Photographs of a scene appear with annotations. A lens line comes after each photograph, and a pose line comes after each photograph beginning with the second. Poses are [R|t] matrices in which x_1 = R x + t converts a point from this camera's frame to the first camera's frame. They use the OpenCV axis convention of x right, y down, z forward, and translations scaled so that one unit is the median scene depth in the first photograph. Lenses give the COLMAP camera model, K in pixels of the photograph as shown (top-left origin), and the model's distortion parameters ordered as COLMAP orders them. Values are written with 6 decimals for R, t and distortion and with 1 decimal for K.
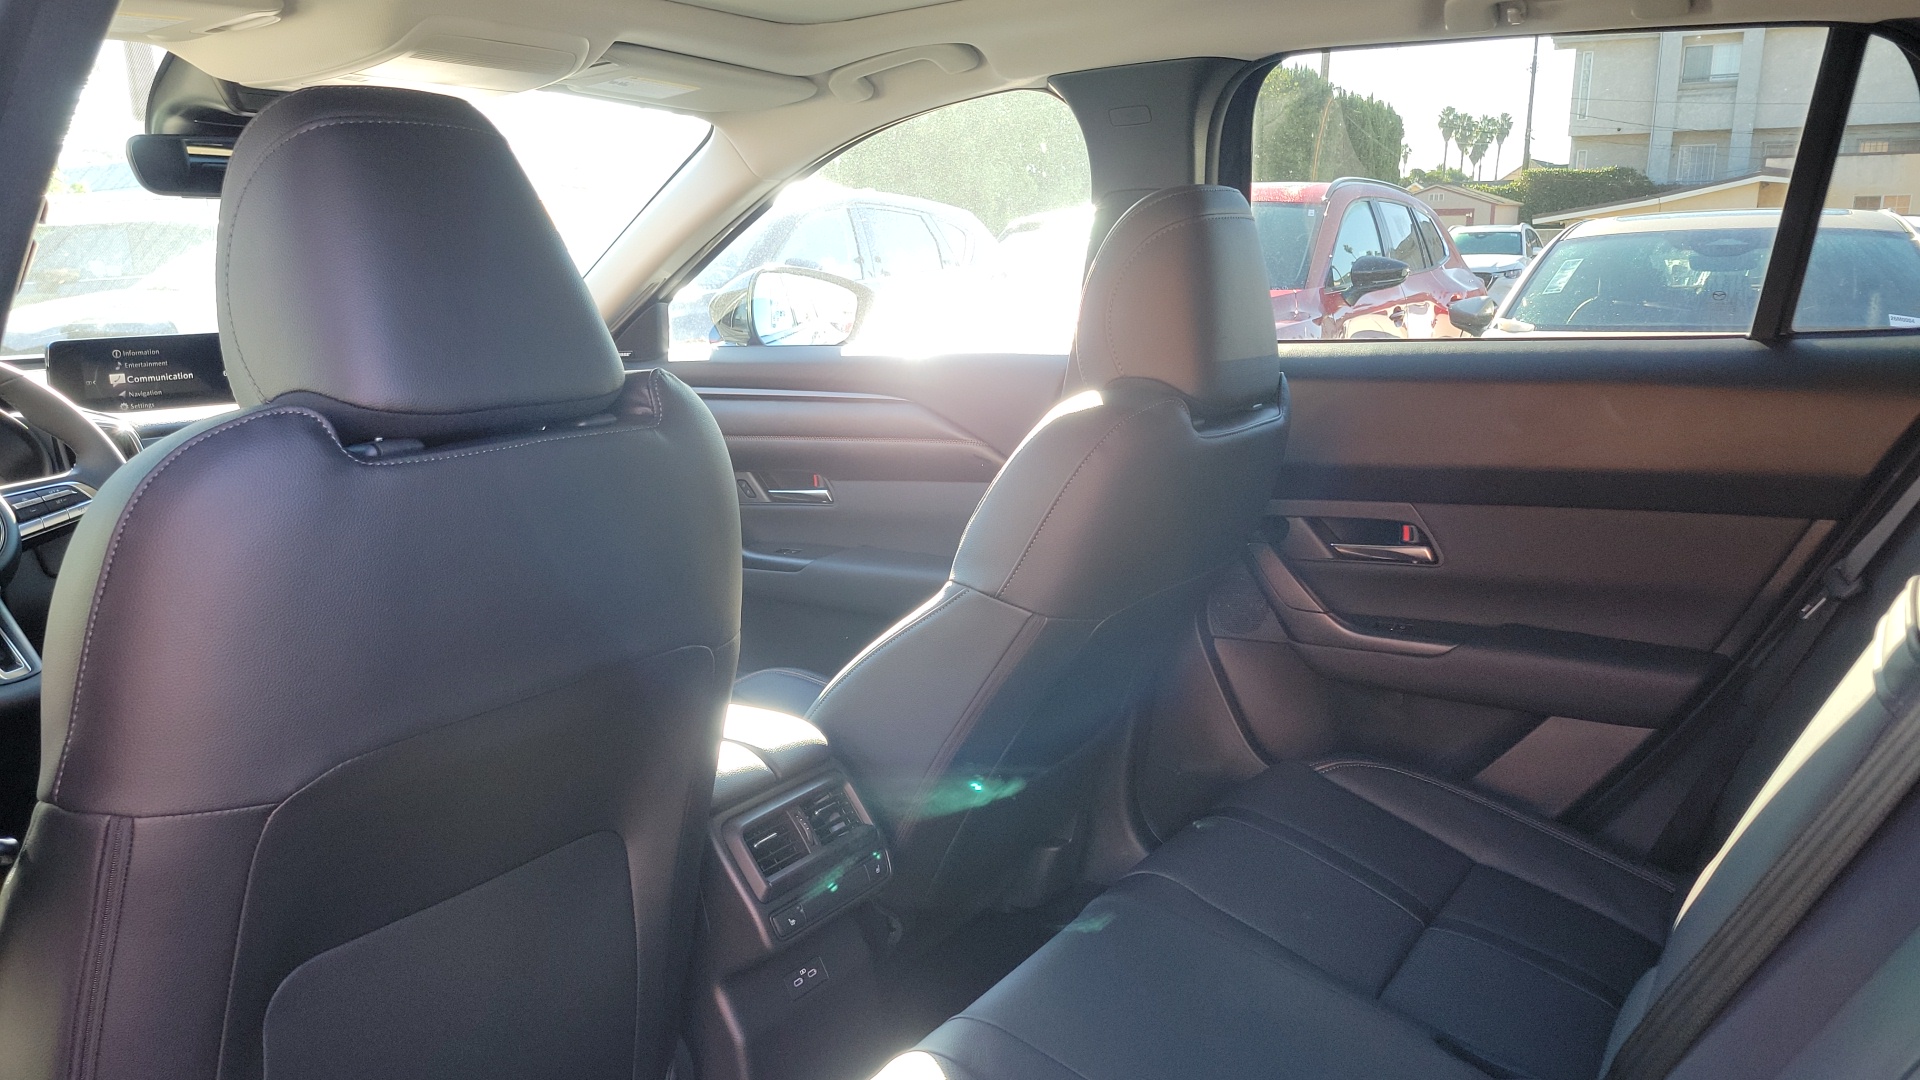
lens RADIAL K [[1483.9, 0, 1052.8], [0, 1483.9, 532.5], [0, 0, 1]] dist [0.034698, -0.043244]
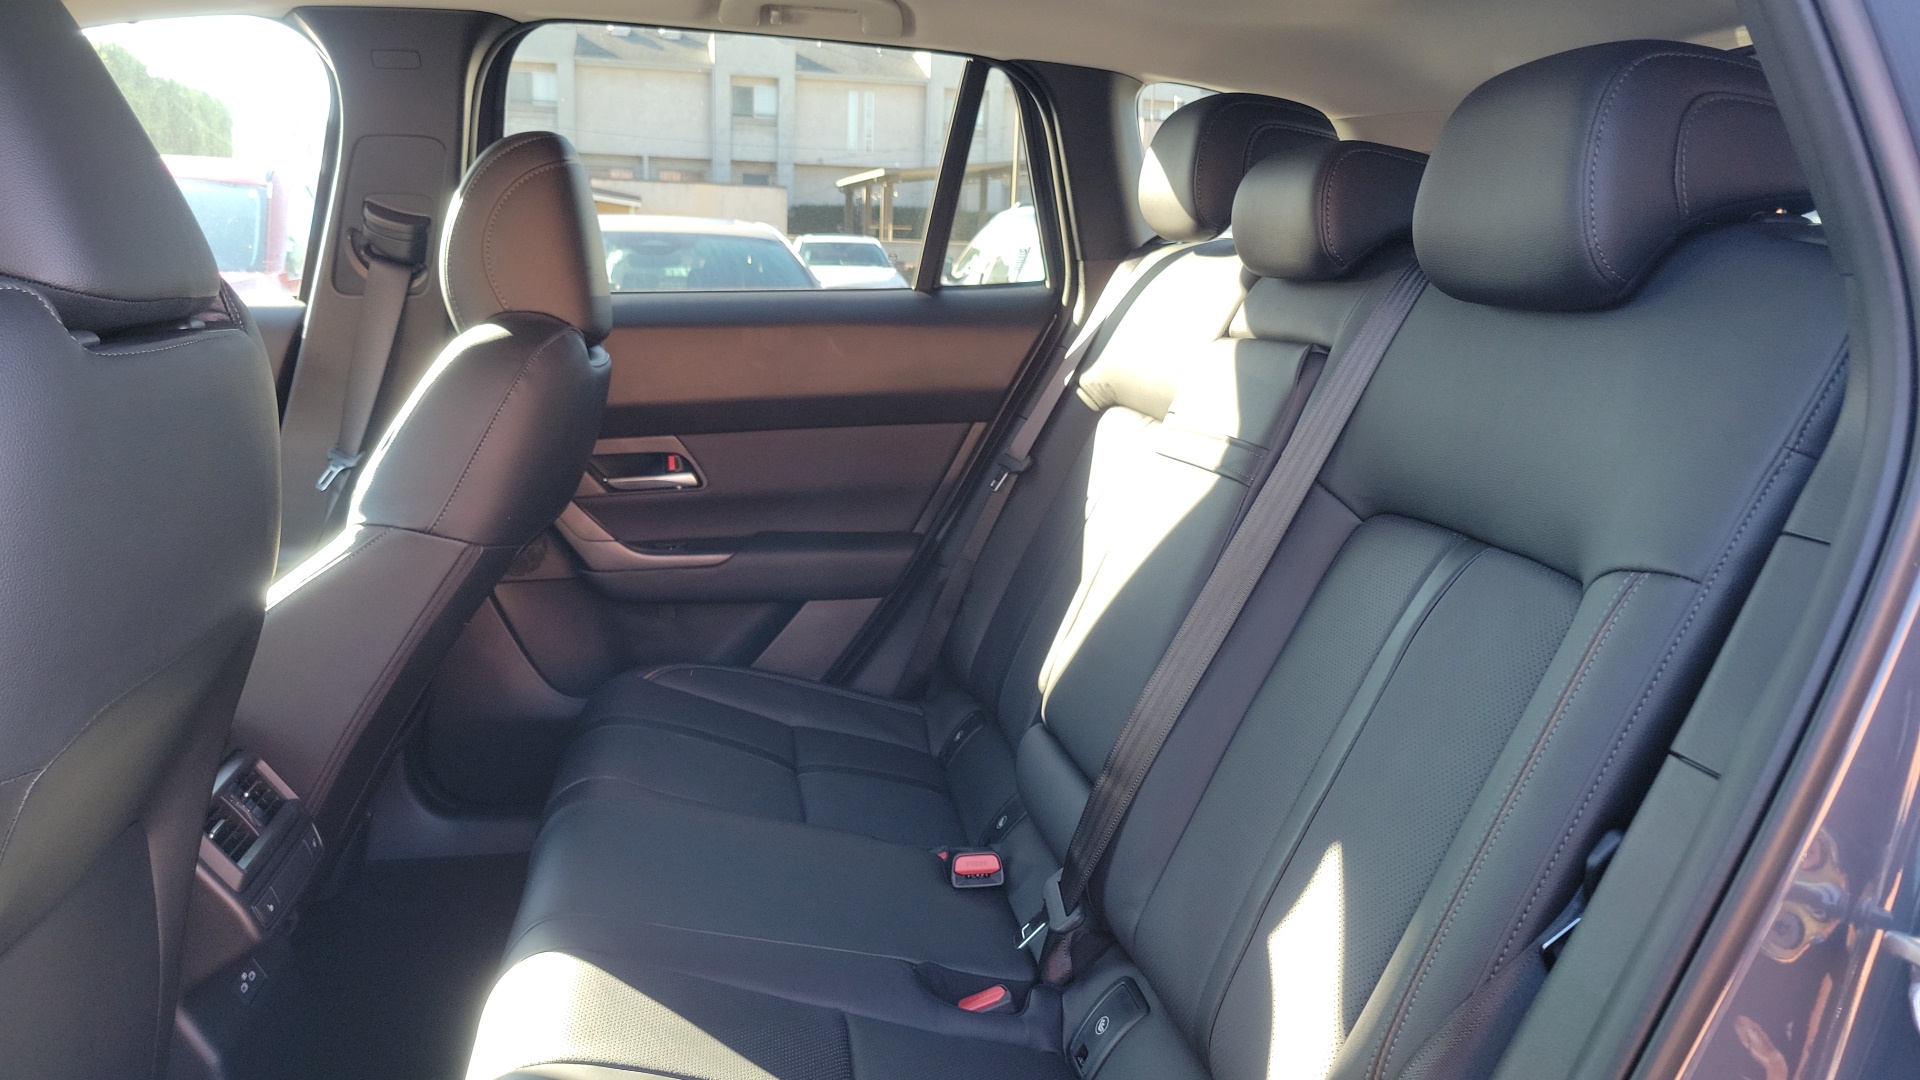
lens RADIAL K [[1483.9, 0, 968.6], [0, 1483.9, 552.6], [0, 0, 1]] dist [0.034698, -0.043244]
pose [[0.707154, -0.106999, 0.698917, -0.422288], [0.110882, 0.993035, 0.039837, 0.050871], [-0.698311, 0.049326, 0.714093, 0.040524]]
